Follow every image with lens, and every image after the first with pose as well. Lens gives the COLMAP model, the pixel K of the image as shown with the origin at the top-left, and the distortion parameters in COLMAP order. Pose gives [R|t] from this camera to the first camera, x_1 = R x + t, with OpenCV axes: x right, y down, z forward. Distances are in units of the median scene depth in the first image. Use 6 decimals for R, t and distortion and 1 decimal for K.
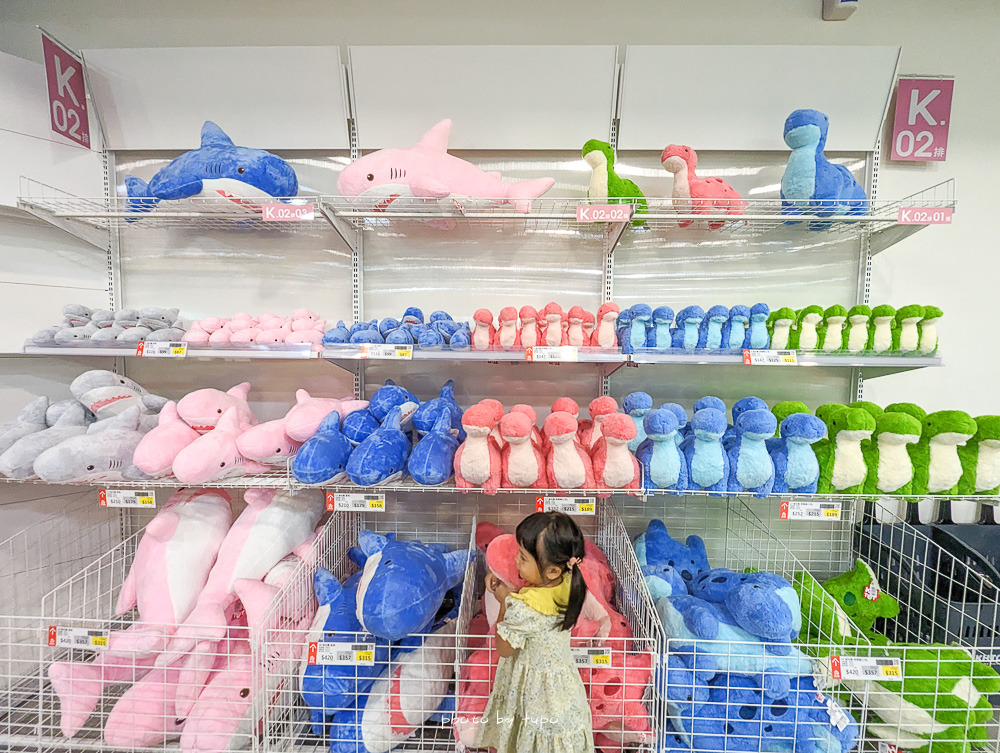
lens RADIAL K [[415.4, 0, 499.3], [0, 415.4, 374.4], [0, 0, 1]] dist [-0.007400, -0.000267]
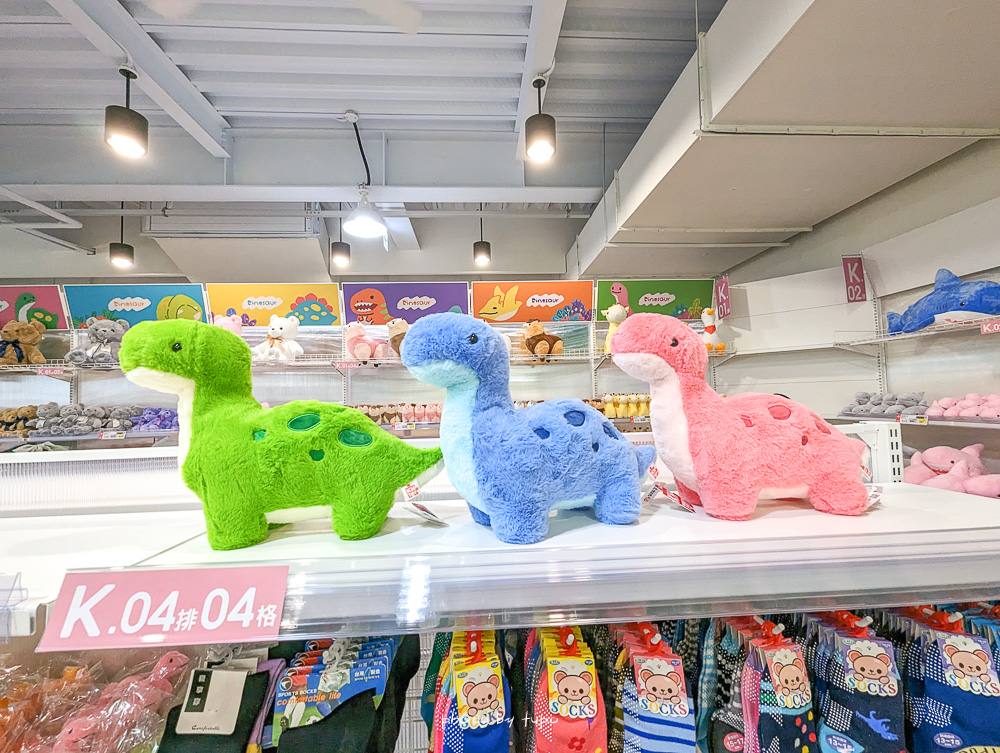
lens RADIAL K [[415.4, 0, 500.1], [0, 415.4, 375.1], [0, 0, 1]] dist [-0.007400, -0.000267]
pose [[0.069607, -0.067422, -0.995293, 0.692115], [-0.042748, 0.996595, -0.070500, -0.048228], [0.996658, 0.047454, 0.066488, -0.728527]]
